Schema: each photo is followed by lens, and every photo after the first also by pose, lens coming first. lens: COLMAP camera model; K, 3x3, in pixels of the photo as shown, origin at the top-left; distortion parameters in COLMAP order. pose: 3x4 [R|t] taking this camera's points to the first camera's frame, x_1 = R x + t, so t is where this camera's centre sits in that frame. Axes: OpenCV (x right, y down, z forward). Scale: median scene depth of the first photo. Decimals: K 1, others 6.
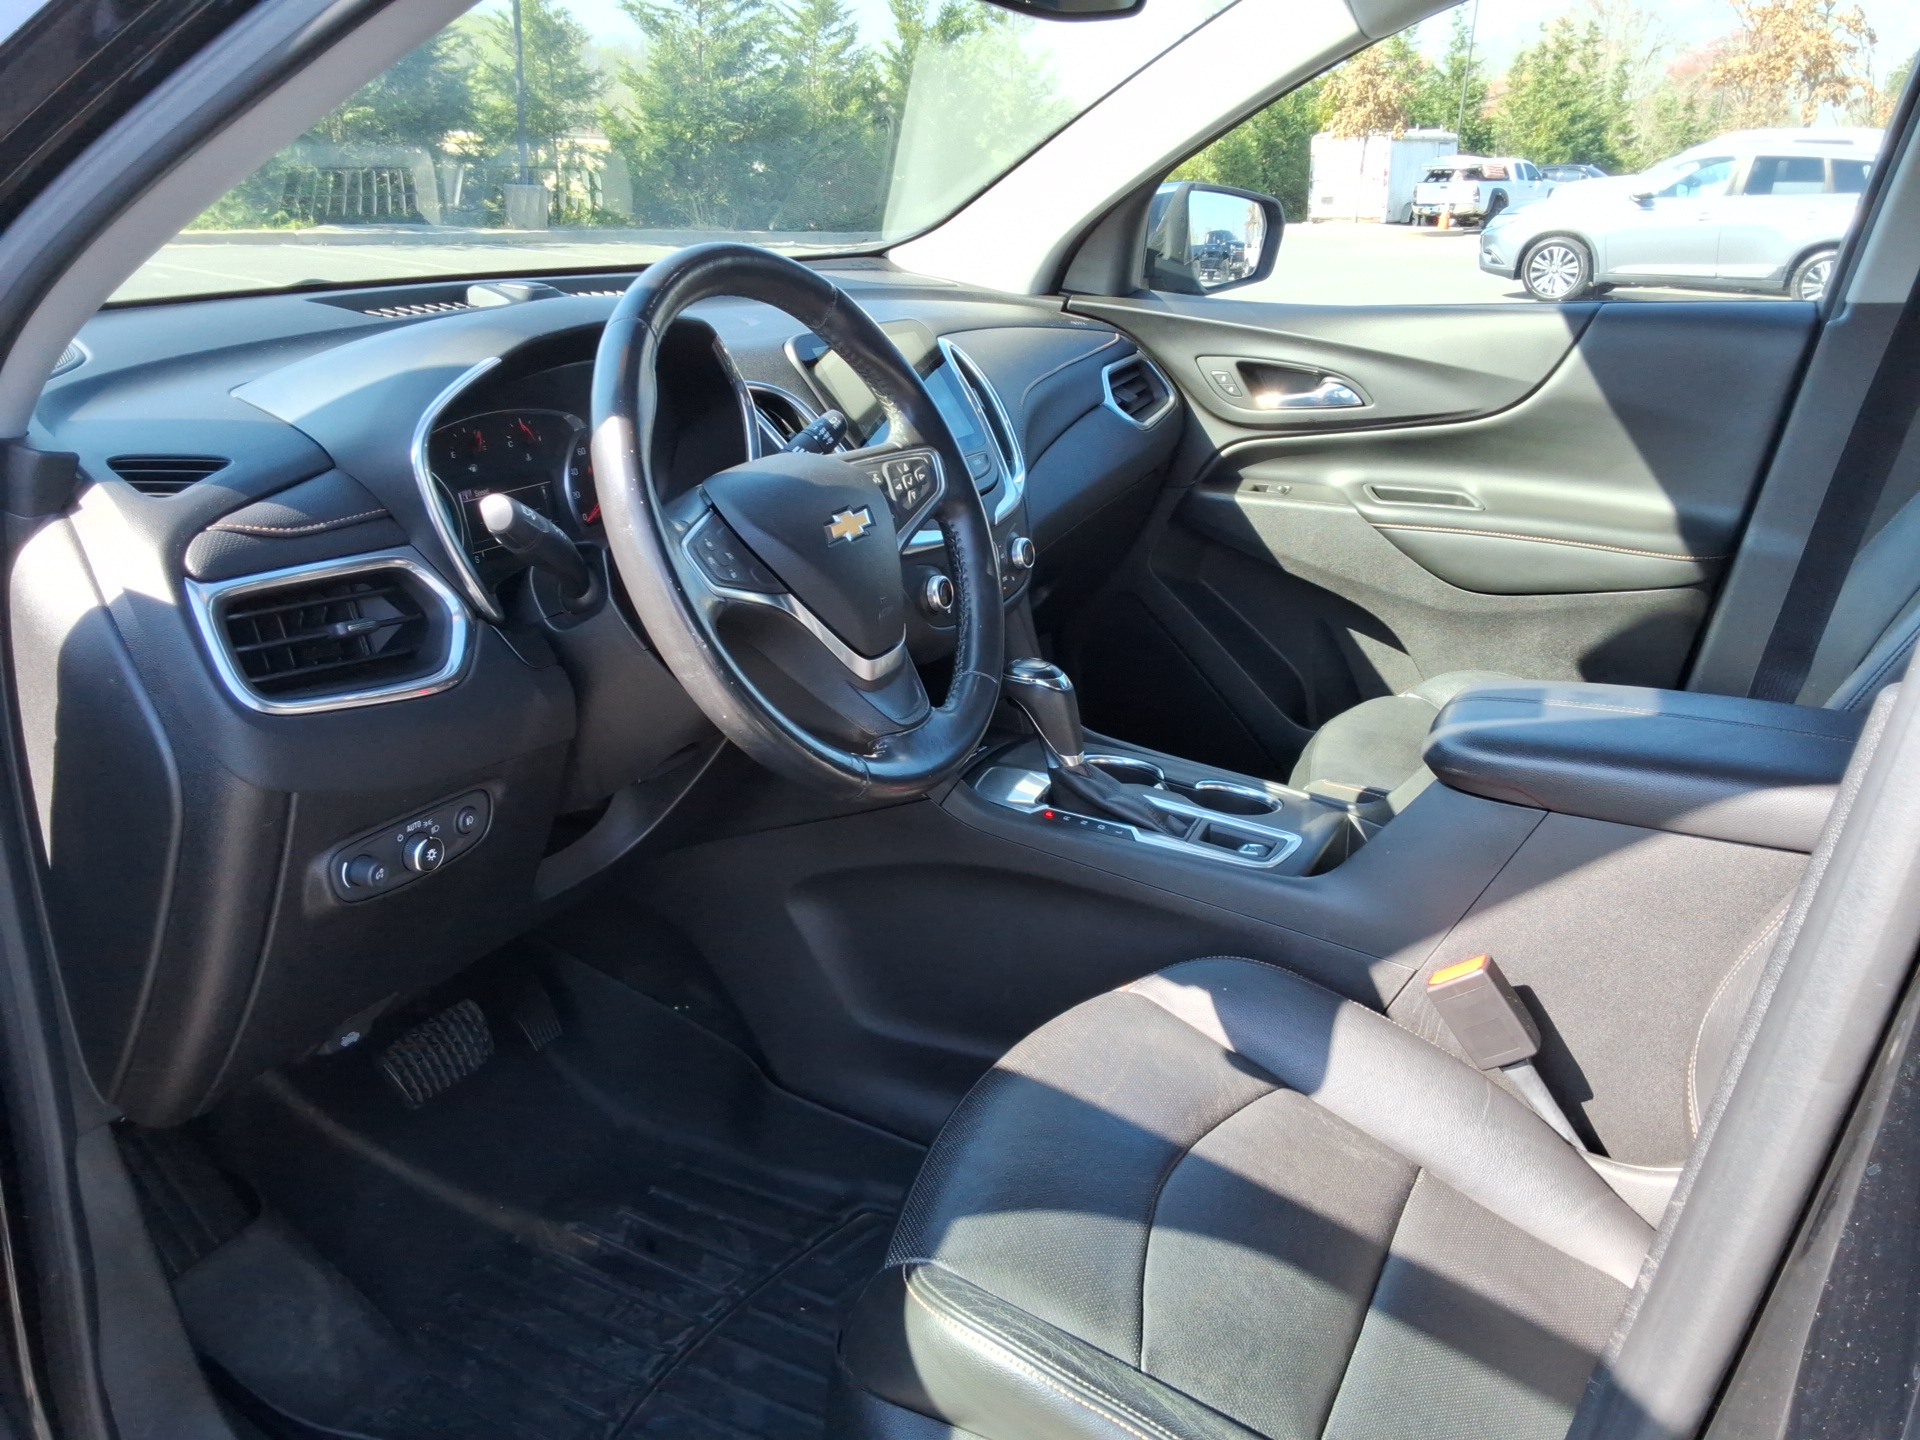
lens RADIAL K [[1531.3, 0, 960.0], [0, 1531.3, 720.0], [0, 0, 1]] dist [0.081995, -0.137228]
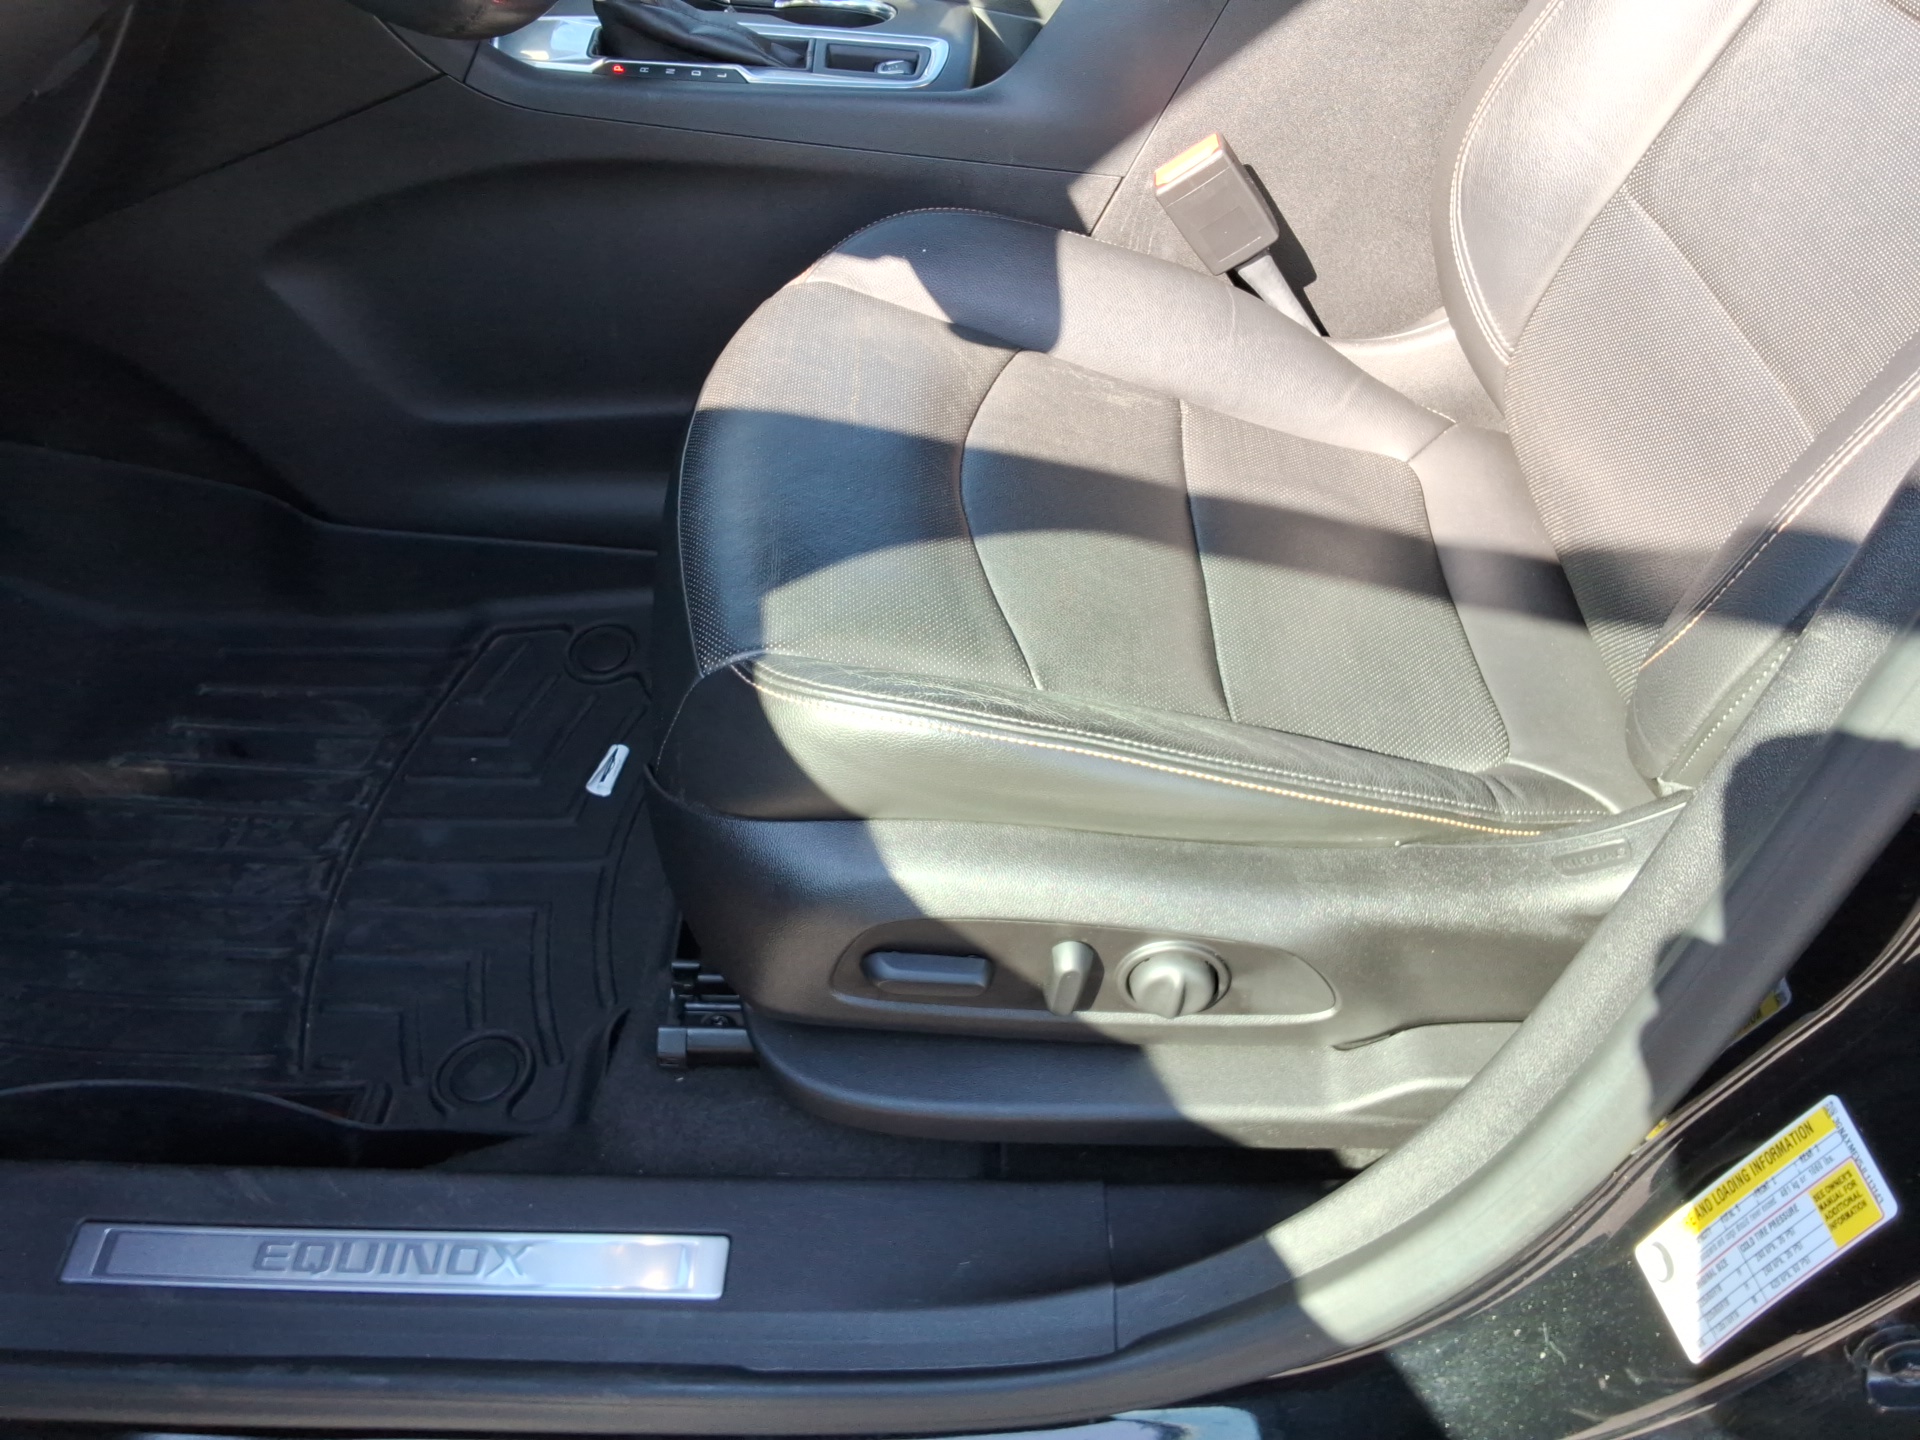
lens RADIAL K [[1522.4, 0, 972.2], [0, 1522.4, 724.4], [0, 0, 1]] dist [0.114815, -0.170218]
pose [[0.894359, -0.311920, 0.320668, -0.149575], [0.151475, 0.885628, 0.438997, 0.046466], [-0.420924, -0.344048, 0.839317, 0.232553]]
